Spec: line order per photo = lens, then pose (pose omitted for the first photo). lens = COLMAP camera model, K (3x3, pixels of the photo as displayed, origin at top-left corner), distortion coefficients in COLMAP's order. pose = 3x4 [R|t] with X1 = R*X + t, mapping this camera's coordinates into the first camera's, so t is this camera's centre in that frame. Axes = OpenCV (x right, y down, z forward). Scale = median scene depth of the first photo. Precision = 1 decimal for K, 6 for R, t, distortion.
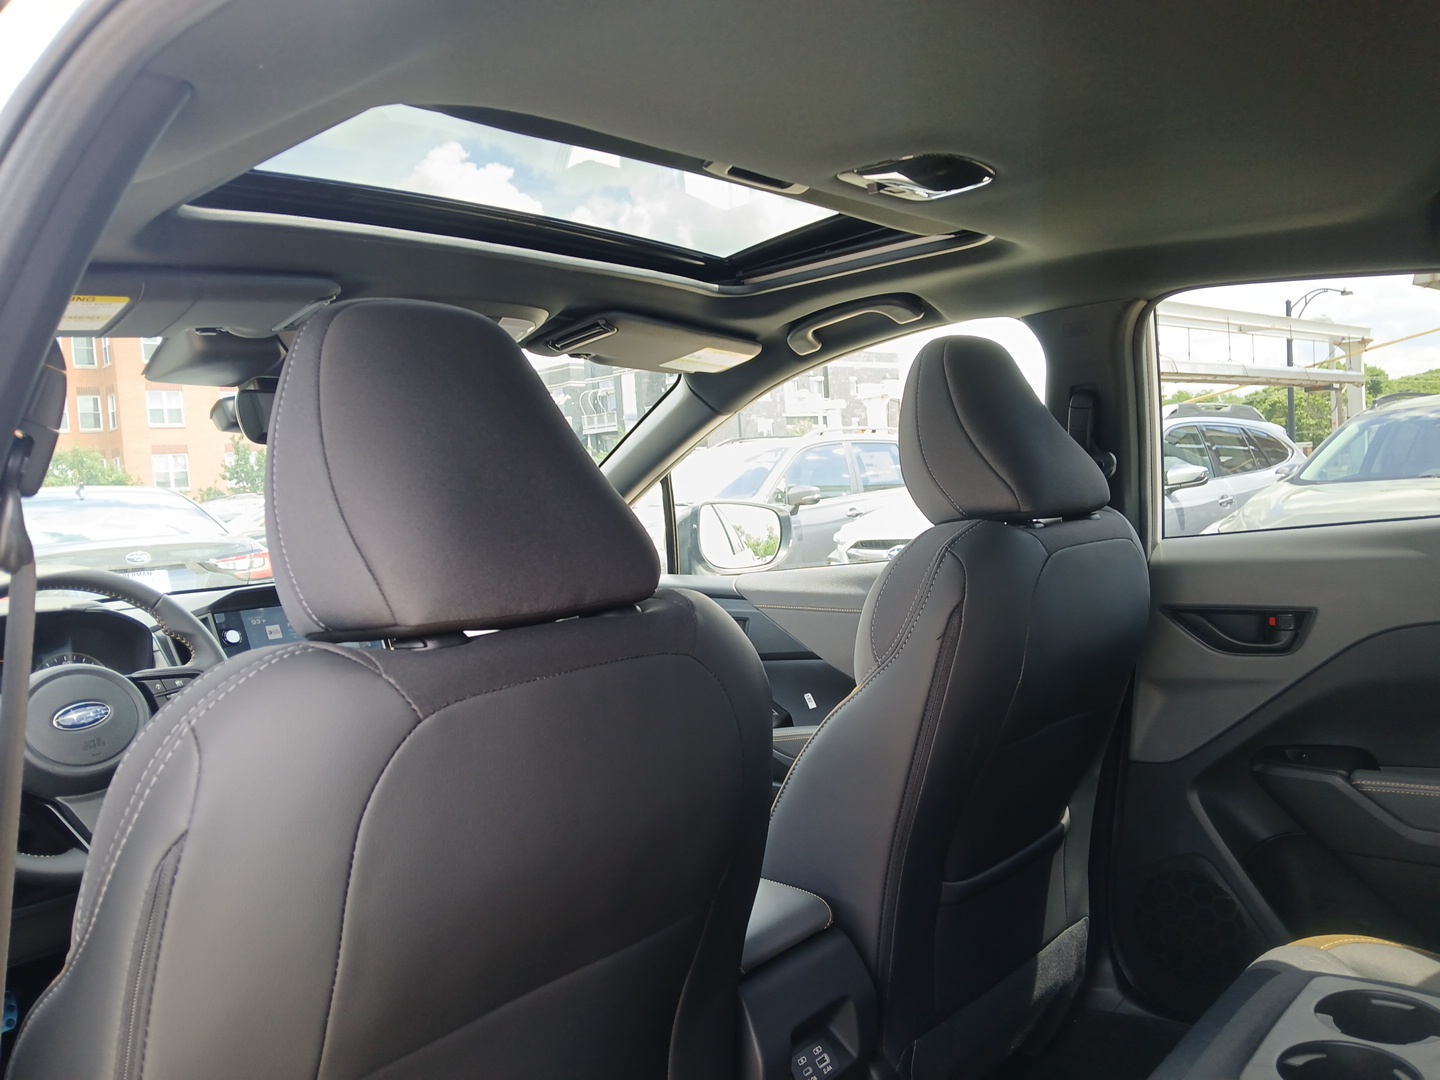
lens RADIAL K [[1126.8, 0, 715.6], [0, 1126.8, 538.9], [0, 0, 1]] dist [-0.001338, -0.032684]
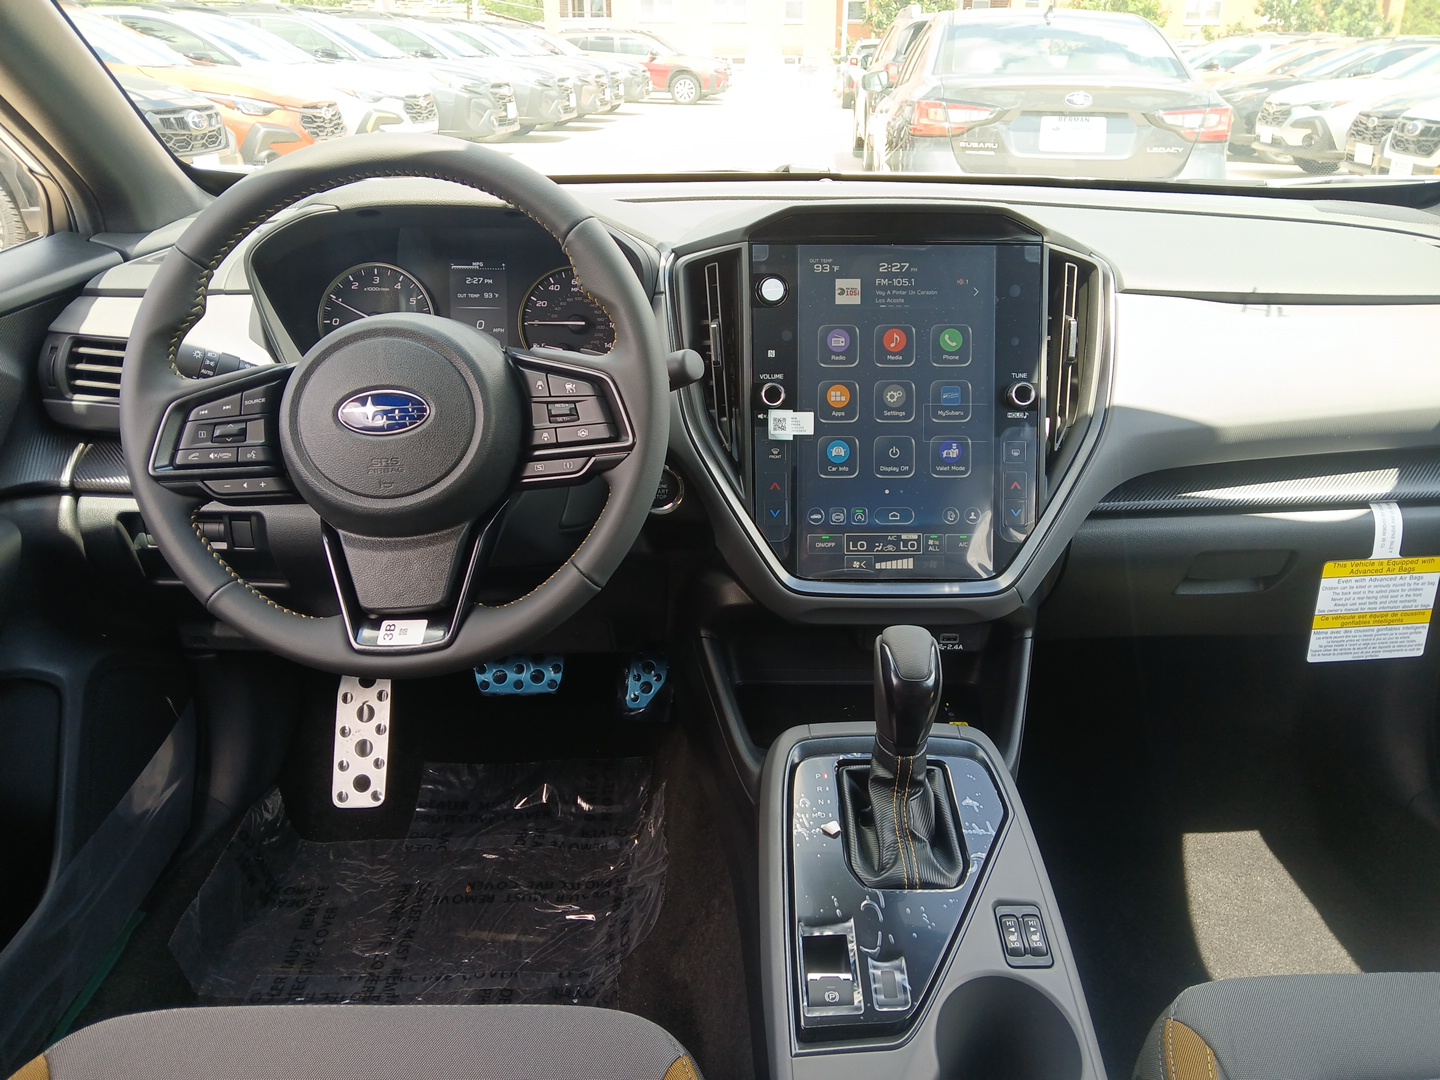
lens RADIAL K [[1126.8, 0, 721.2], [0, 1126.8, 541.6], [0, 0, 1]] dist [-0.001338, -0.032684]
pose [[0.680291, 0.355943, -0.640710, -0.027559], [-0.087320, 0.907295, 0.411329, -0.031116], [0.727722, -0.223877, 0.648305, 0.558671]]
